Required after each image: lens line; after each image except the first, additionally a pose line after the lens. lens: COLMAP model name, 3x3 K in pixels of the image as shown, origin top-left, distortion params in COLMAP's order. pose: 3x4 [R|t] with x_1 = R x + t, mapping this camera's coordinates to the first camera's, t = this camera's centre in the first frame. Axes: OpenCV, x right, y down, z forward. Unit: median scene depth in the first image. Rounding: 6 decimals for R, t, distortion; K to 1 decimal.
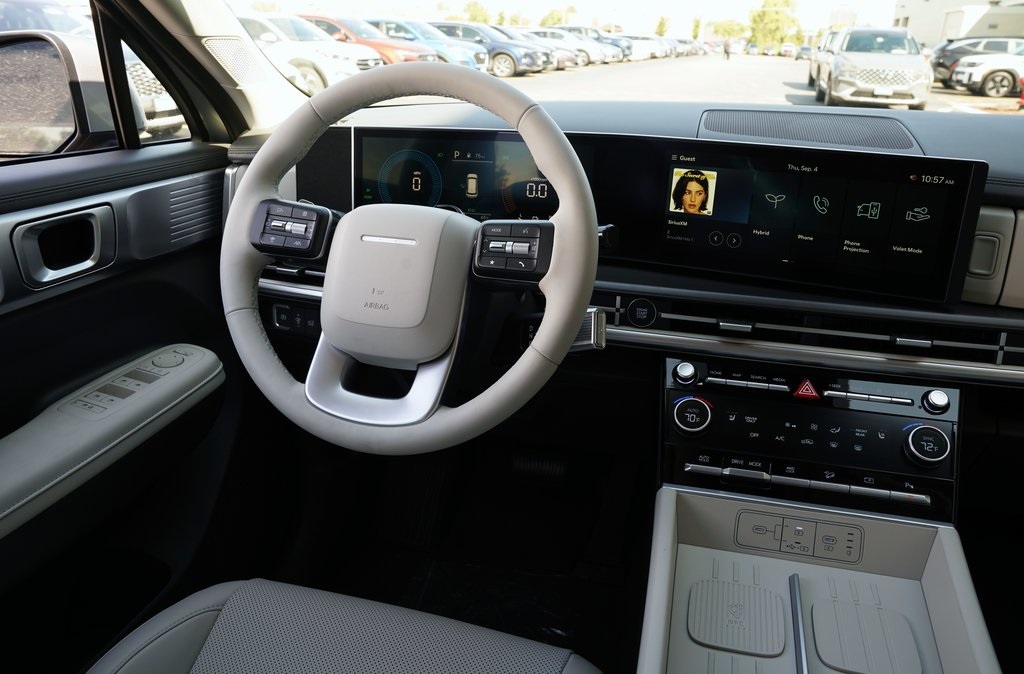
lens RADIAL K [[726.9, 0, 512.0], [0, 726.9, 337.0], [0, 0, 1]] dist [-0.120958, 0.089882]
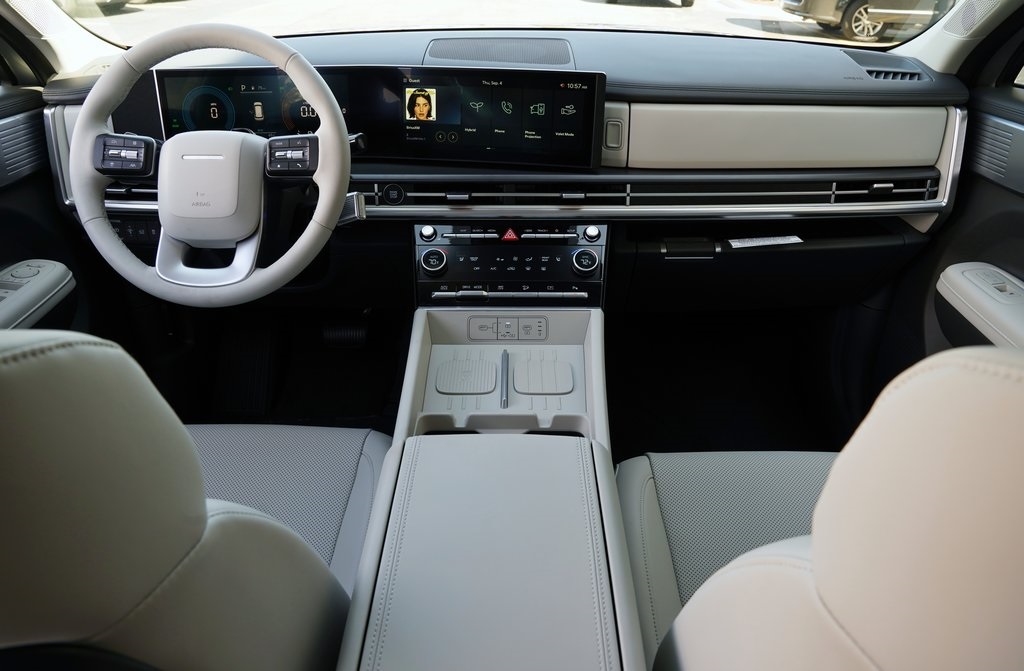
lens RADIAL K [[726.9, 0, 512.0], [0, 726.9, 335.5], [0, 0, 1]] dist [-0.120958, 0.089882]
pose [[0.962930, -0.132825, 0.234783, 0.037821], [0.102475, 0.985243, 0.137098, 0.076095], [-0.249528, -0.107956, 0.962331, -0.489176]]
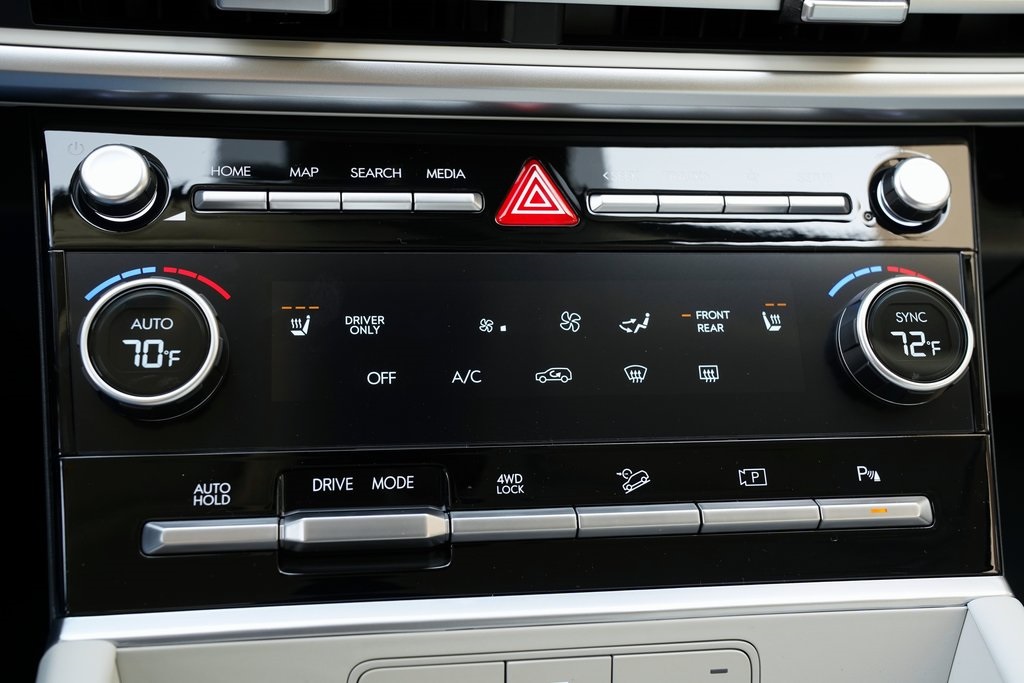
lens RADIAL K [[1196.5, 0, 512.0], [0, 1196.5, 341.5], [0, 0, 1]] dist [0.028812, 0.027691]
pose [[0.915451, -0.163578, 0.367685, 0.214030], [0.076857, 0.967910, 0.239254, 0.010283], [-0.395023, -0.190766, 0.898646, 0.553473]]
